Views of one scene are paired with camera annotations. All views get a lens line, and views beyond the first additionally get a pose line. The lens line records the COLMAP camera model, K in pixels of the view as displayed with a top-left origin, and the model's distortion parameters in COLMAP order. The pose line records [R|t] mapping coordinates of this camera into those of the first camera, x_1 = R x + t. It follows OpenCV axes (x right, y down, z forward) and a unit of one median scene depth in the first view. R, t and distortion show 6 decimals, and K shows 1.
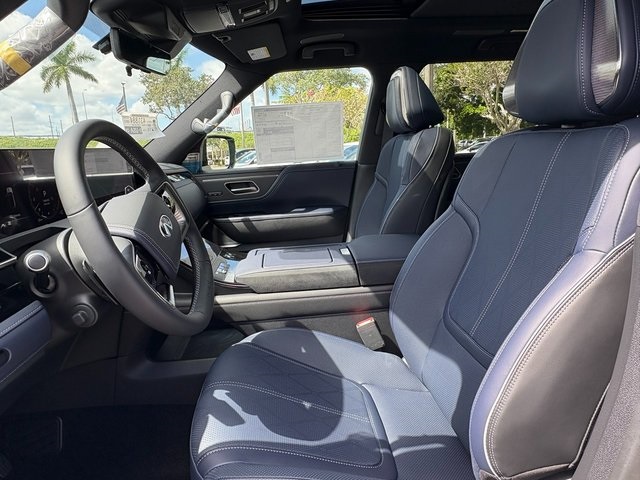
lens RADIAL K [[421.5, 0, 319.5], [0, 421.5, 234.9], [0, 0, 1]] dist [0.002050, 0.001008]
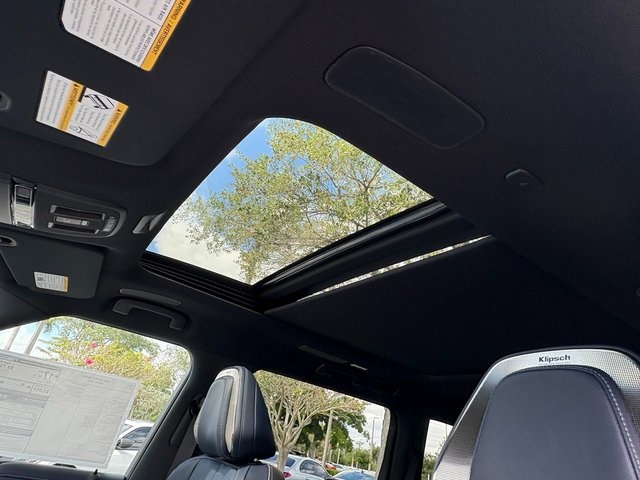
lens RADIAL K [[421.5, 0, 319.5], [0, 421.5, 234.9], [0, 0, 1]] dist [0.002050, 0.001008]
pose [[0.849597, 0.412395, 0.328810, -0.031620], [-0.124457, 0.762563, -0.634829, -0.108782], [-0.512538, 0.498426, 0.699197, 0.262834]]
